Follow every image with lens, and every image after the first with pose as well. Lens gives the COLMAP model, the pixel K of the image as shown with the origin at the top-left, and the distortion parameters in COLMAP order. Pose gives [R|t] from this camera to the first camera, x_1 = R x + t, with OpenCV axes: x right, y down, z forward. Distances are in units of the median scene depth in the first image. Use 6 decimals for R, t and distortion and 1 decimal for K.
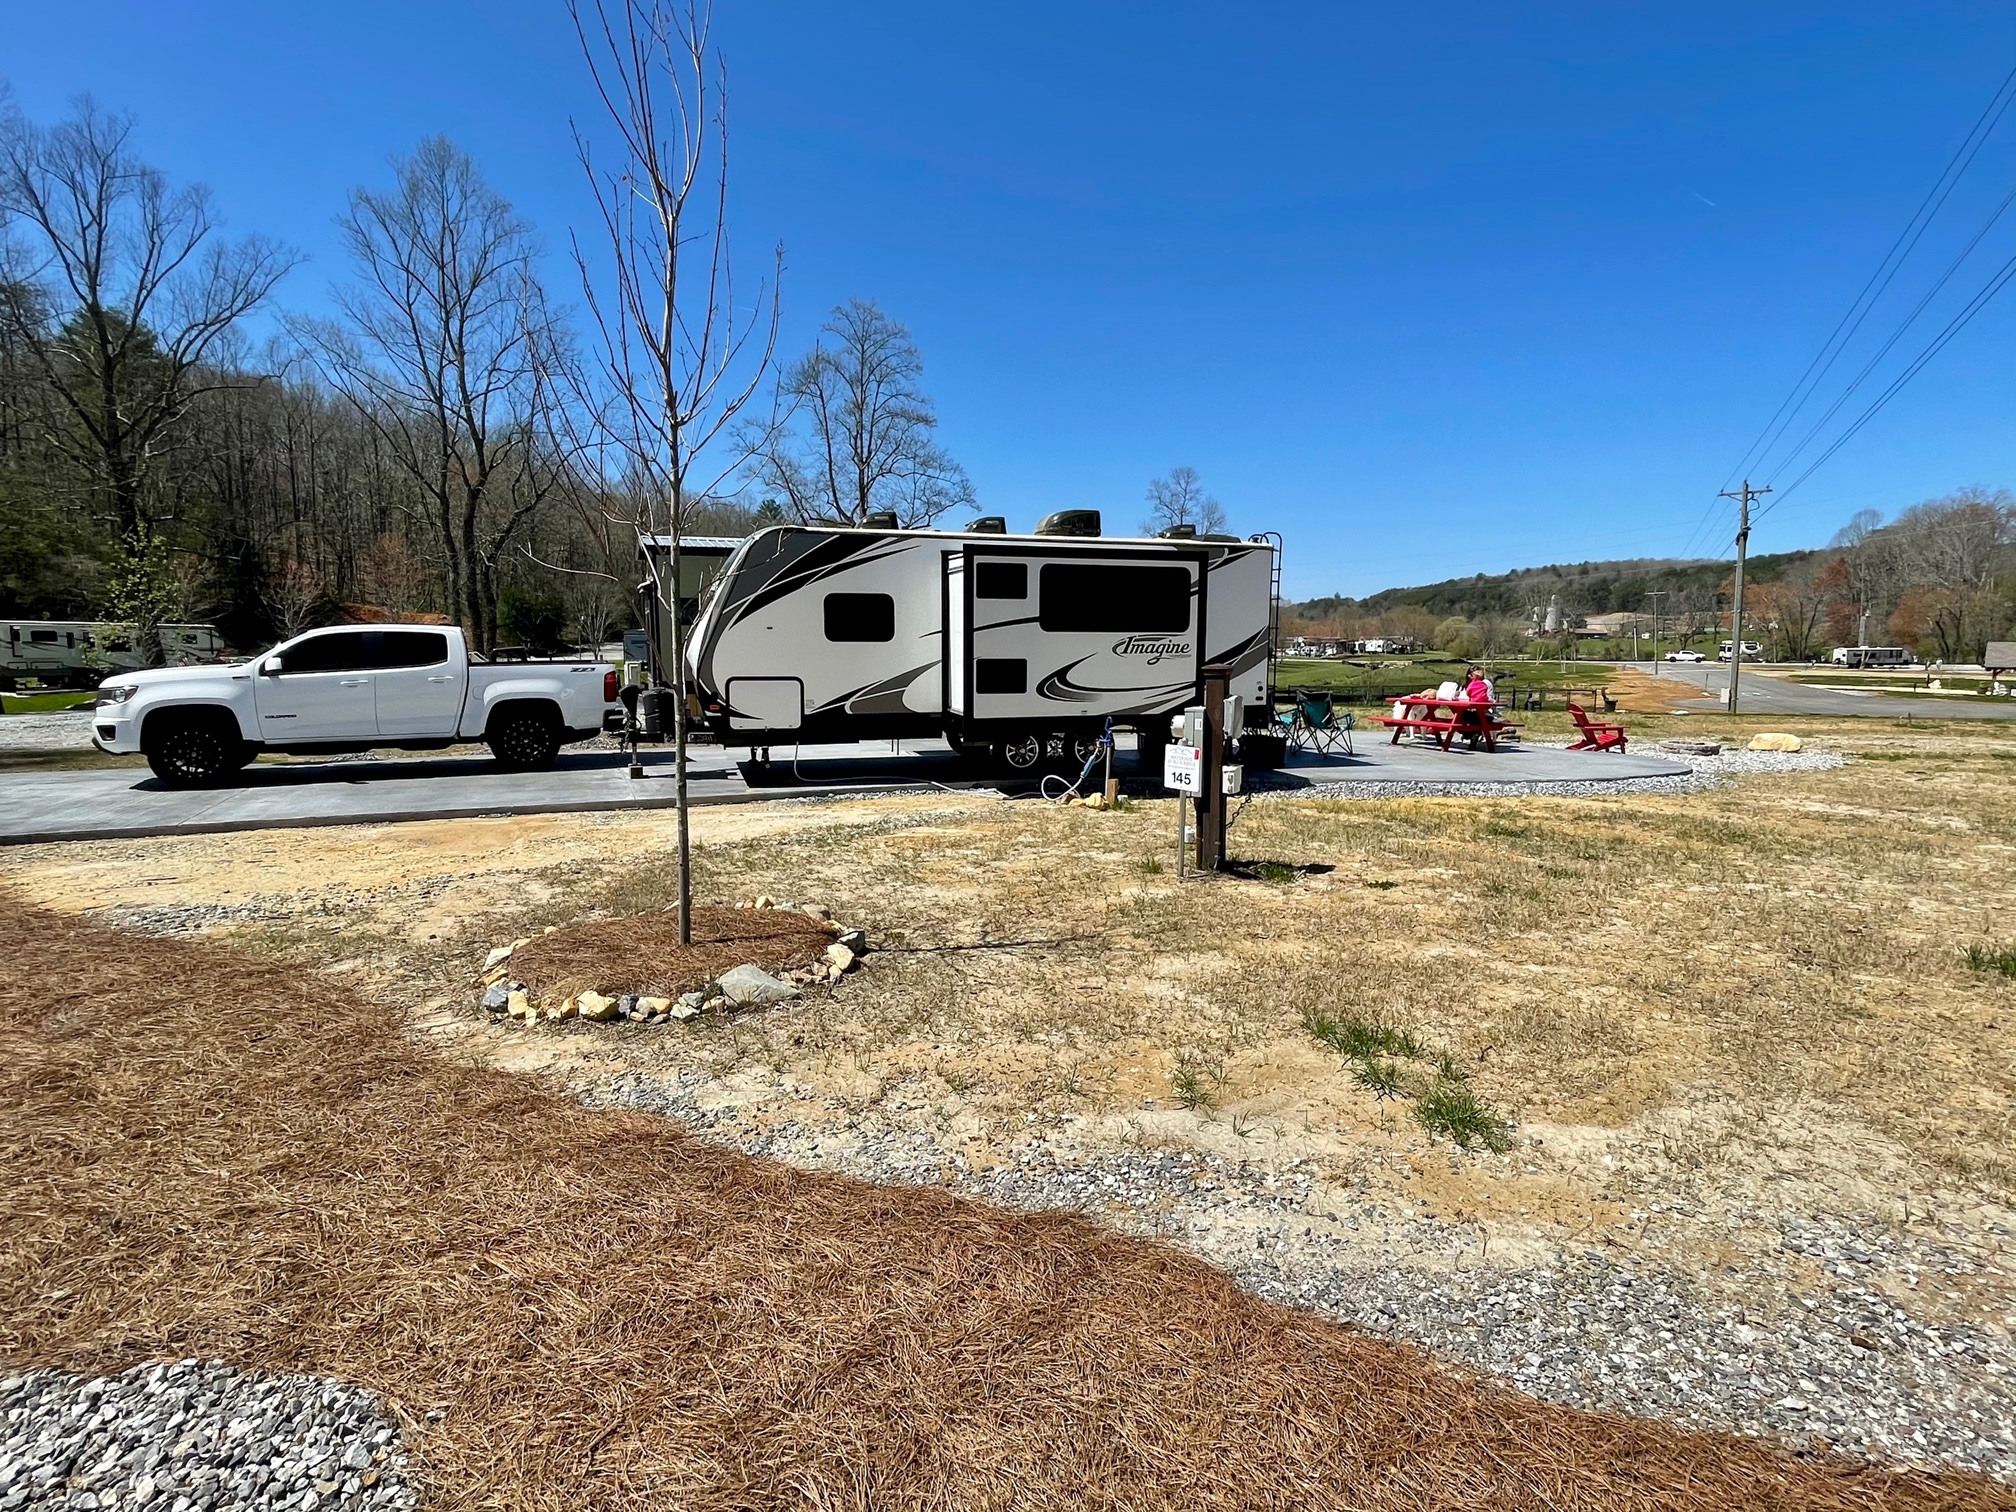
lens RADIAL K [[1013.9, 0, 997.7], [0, 1013.9, 751.1], [0, 0, 1]] dist [-0.001376, -0.000538]
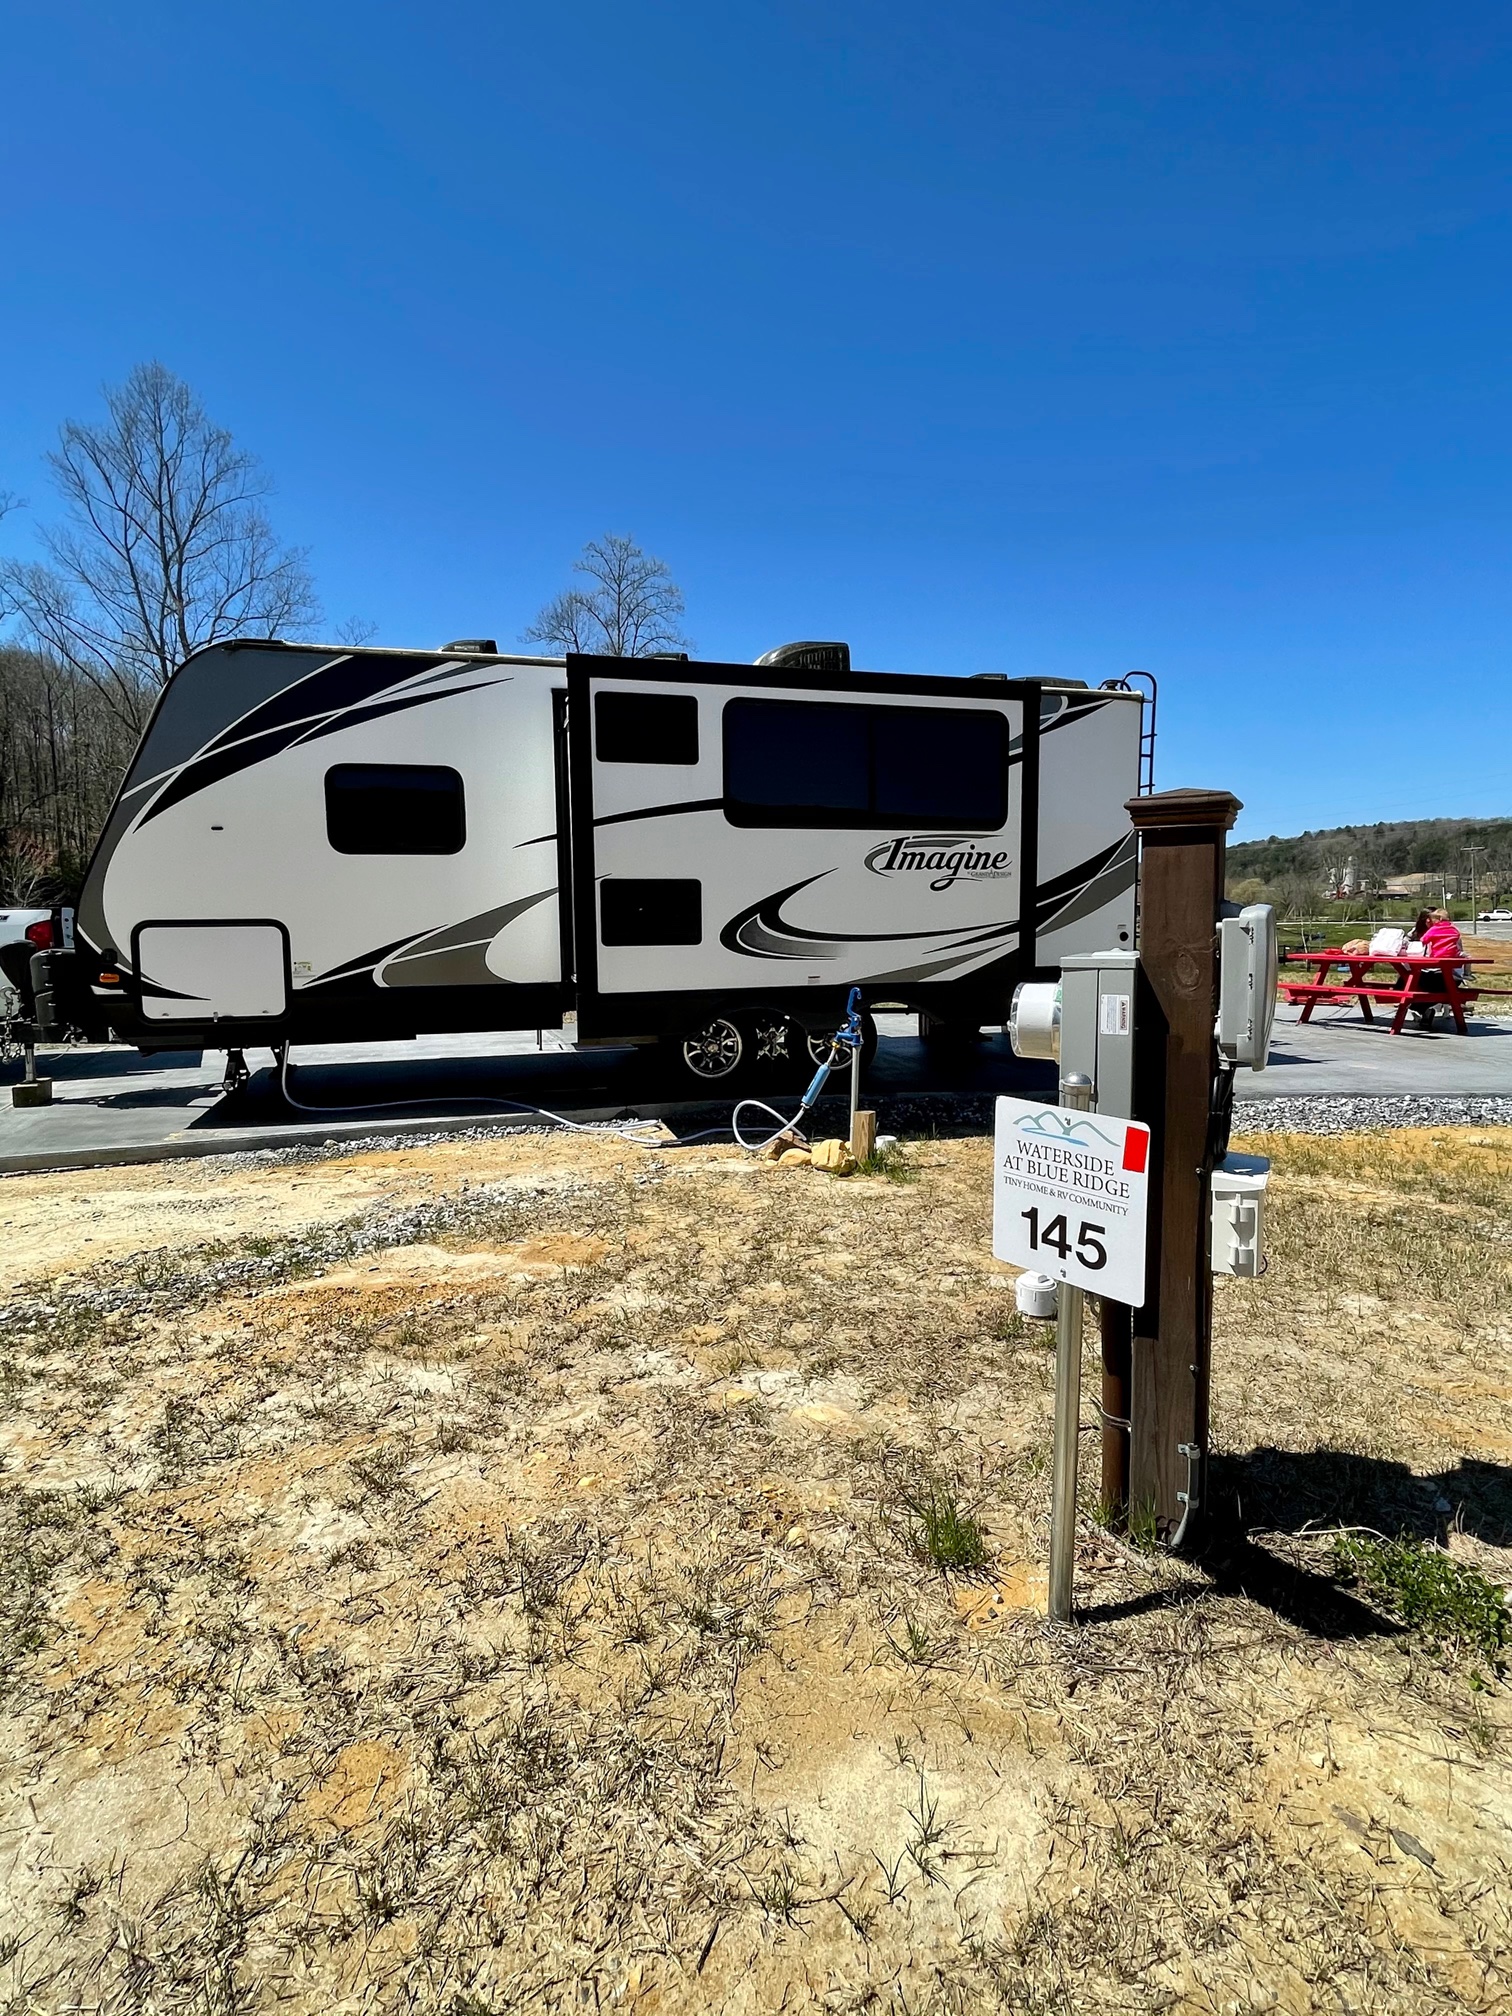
lens RADIAL K [[1013.9, 0, 756.0], [0, 1013.9, 1008.0], [0, 0, 1]] dist [-0.001376, -0.000538]
pose [[0.999517, -0.010863, -0.029119, 0.068836], [0.010478, 0.999856, -0.013352, -0.015980], [0.029260, 0.013041, 0.999487, 0.452812]]
